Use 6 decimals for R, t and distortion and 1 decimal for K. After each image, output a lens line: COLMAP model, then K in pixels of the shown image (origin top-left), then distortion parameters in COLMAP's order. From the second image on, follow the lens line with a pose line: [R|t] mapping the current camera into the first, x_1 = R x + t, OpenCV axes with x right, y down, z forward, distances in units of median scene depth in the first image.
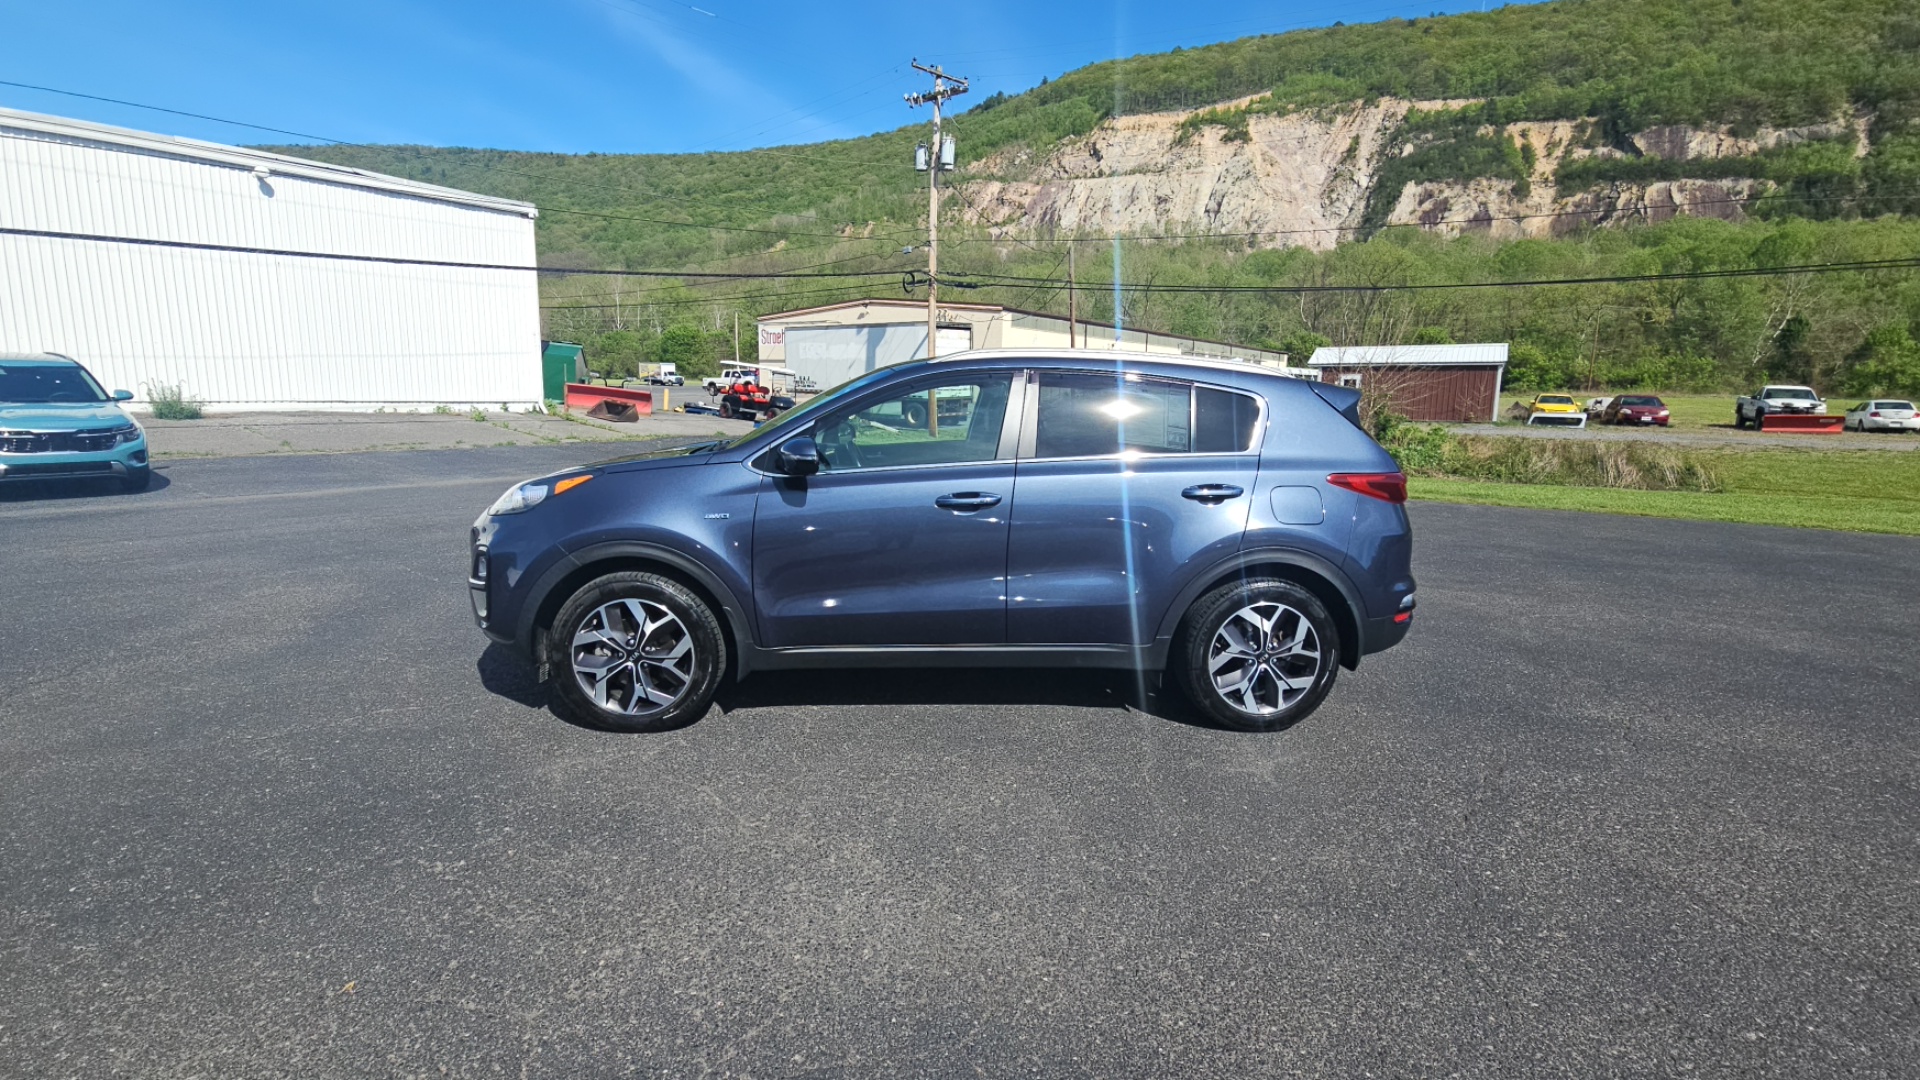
lens RADIAL K [[862.1, 0, 959.8], [0, 862.1, 541.9], [0, 0, 1]] dist [0.015459, -0.010137]
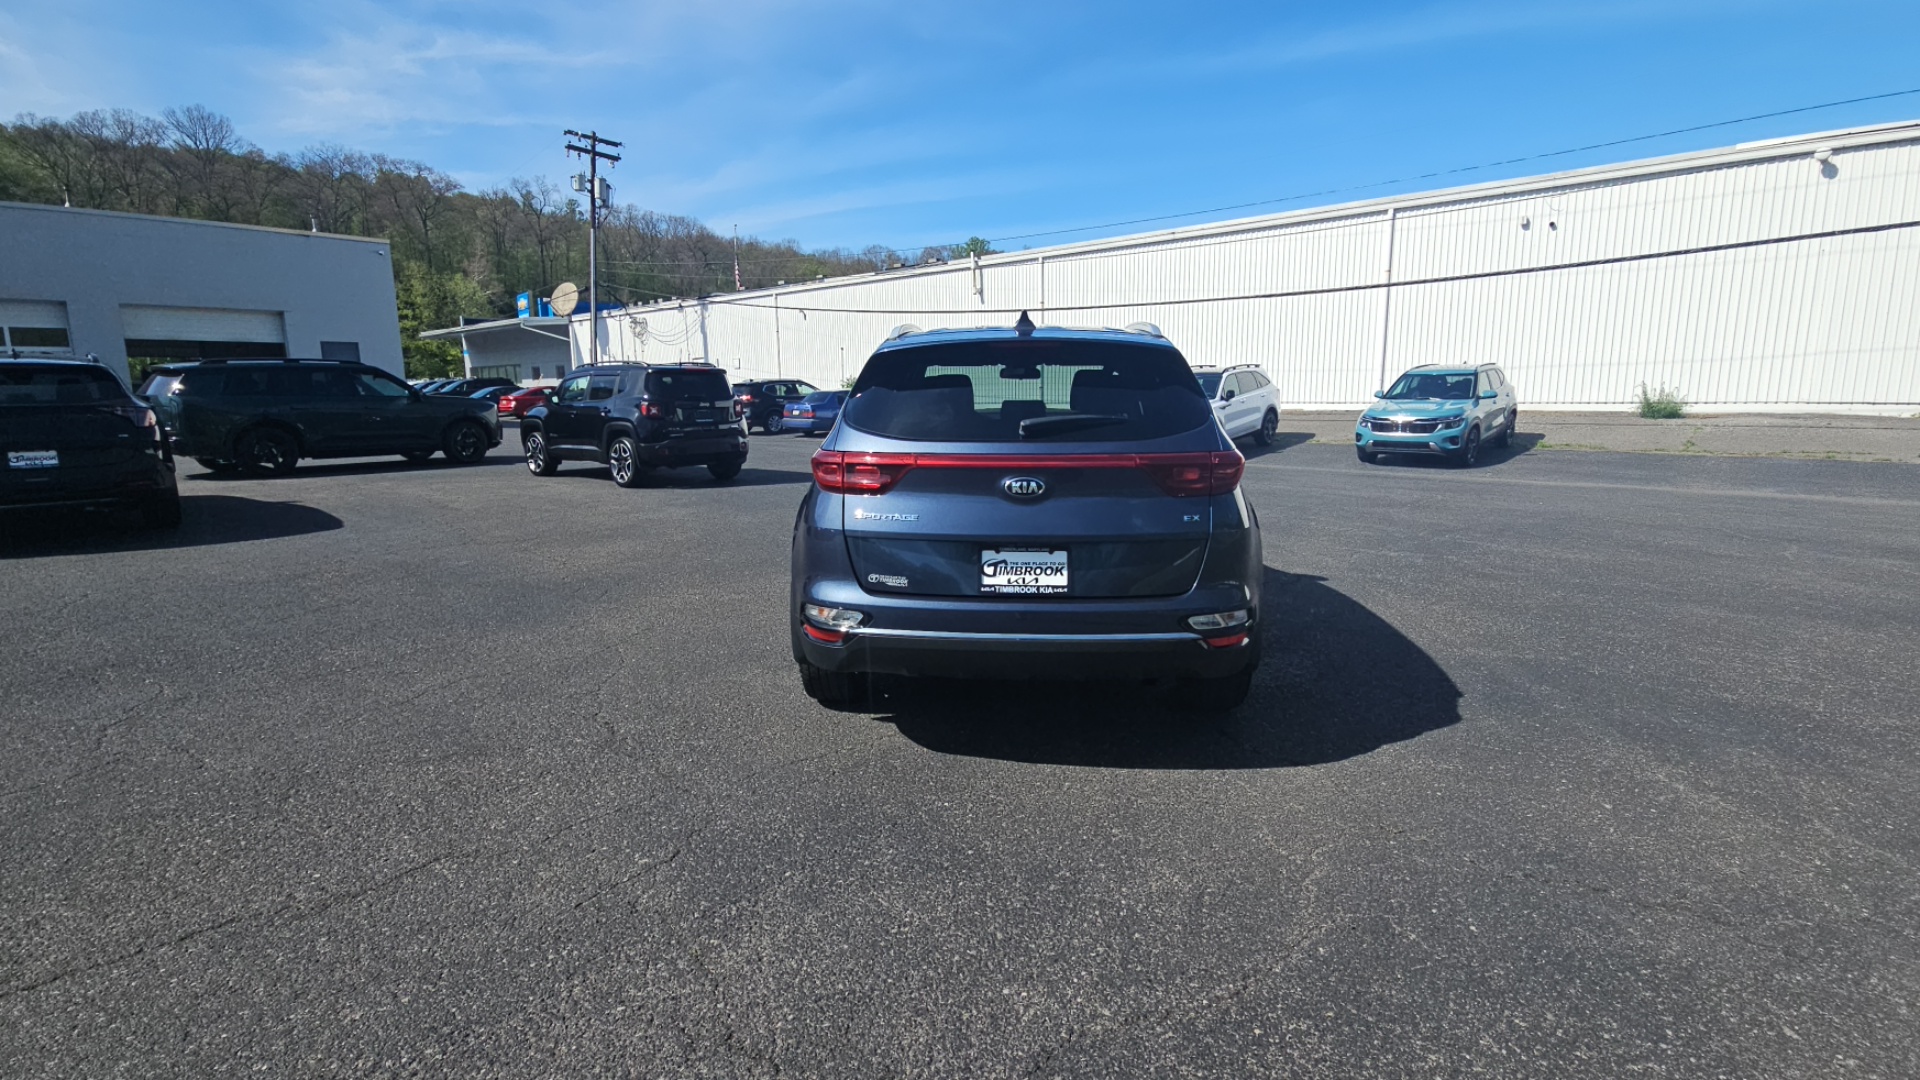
lens RADIAL K [[862.1, 0, 956.7], [0, 862.1, 553.5], [0, 0, 1]] dist [0.015459, -0.010137]
pose [[-0.137203, 0.167910, -0.976208, 0.474123], [-0.166534, 0.967590, 0.189833, -0.058266], [0.976443, 0.188617, -0.104794, 0.447411]]
